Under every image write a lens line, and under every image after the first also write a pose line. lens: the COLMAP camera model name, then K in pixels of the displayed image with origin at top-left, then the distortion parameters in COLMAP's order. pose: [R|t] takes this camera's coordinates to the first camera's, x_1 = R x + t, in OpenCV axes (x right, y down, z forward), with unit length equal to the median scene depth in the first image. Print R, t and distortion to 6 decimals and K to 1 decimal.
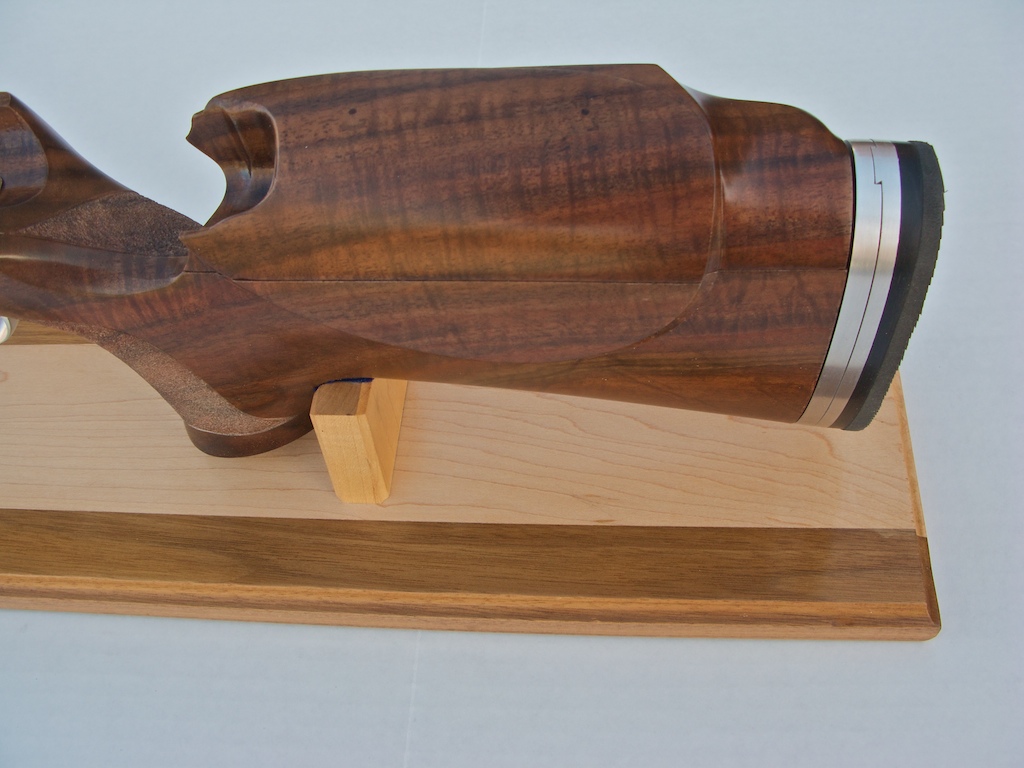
lens RADIAL K [[1014.9, 0, 512.0], [0, 1014.9, 384.0], [0, 0, 1]] dist [-0.217628, 0.218148]
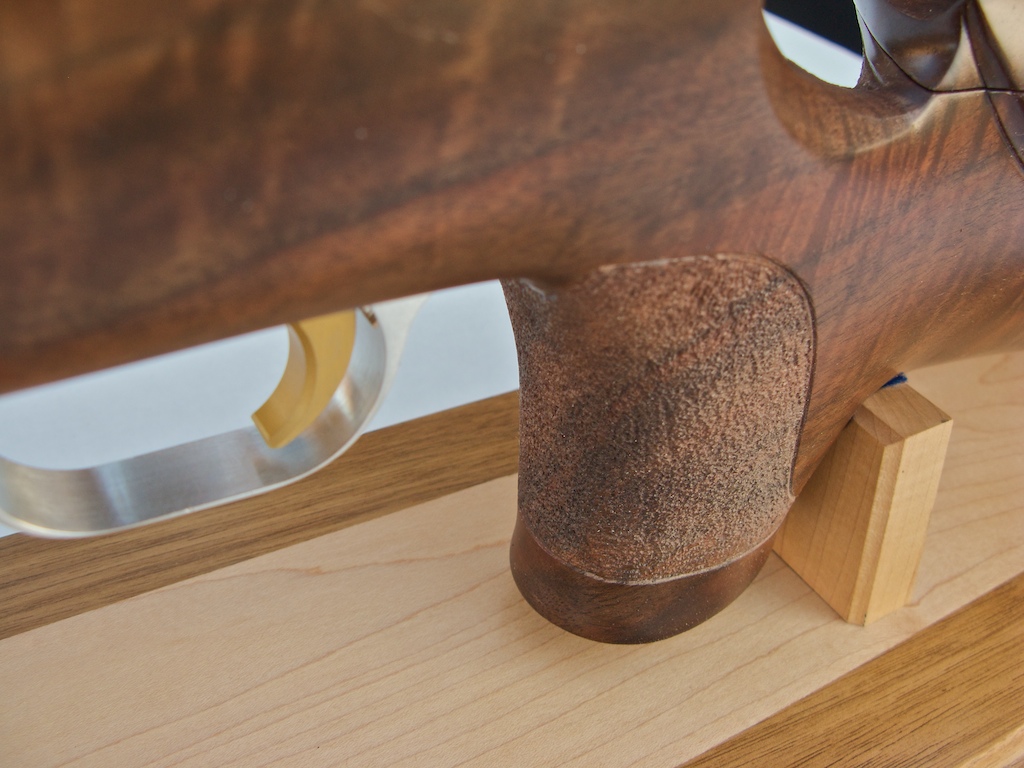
lens RADIAL K [[1014.9, 0, 512.0], [0, 1014.9, 384.0], [0, 0, 1]] dist [-0.217628, 0.218148]
pose [[0.798802, -0.196353, 0.568649, -0.655321], [0.366787, 0.908189, -0.201644, 0.031681], [-0.476847, 0.369647, 0.797482, 0.624710]]
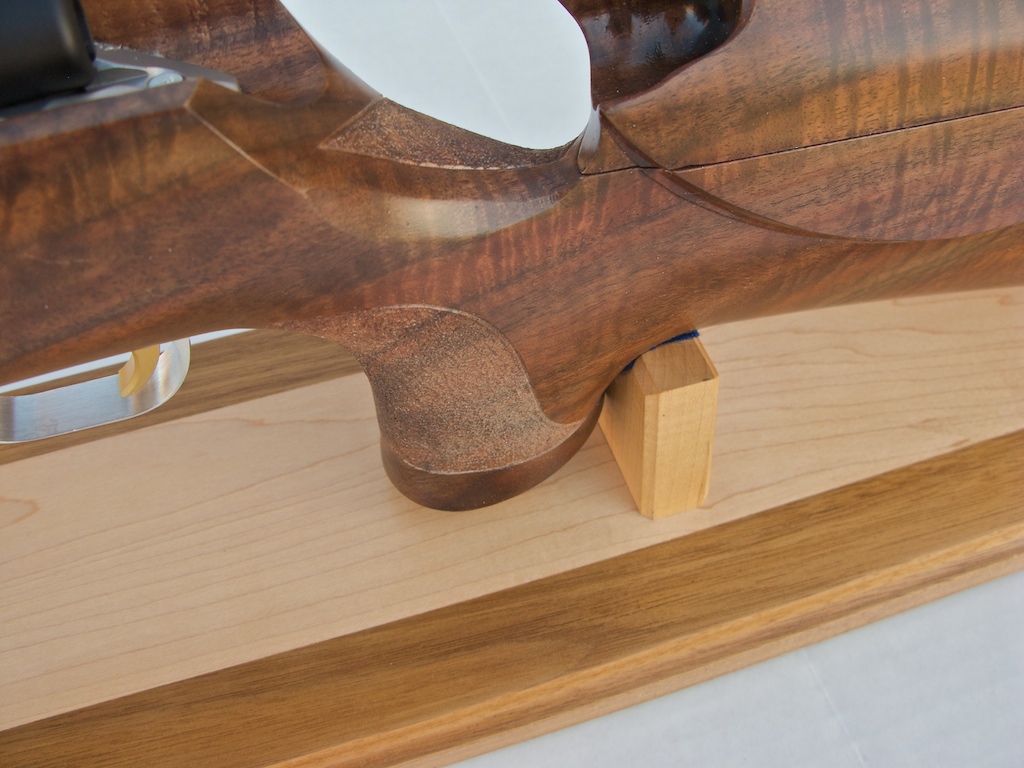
lens RADIAL K [[1014.9, 0, 512.0], [0, 1014.9, 384.0], [0, 0, 1]] dist [-0.217628, 0.218148]
pose [[0.922972, -0.235501, 0.304403, -0.487008], [0.256443, 0.966089, -0.030139, 0.018397], [-0.286983, 0.105880, 0.952066, 0.336866]]
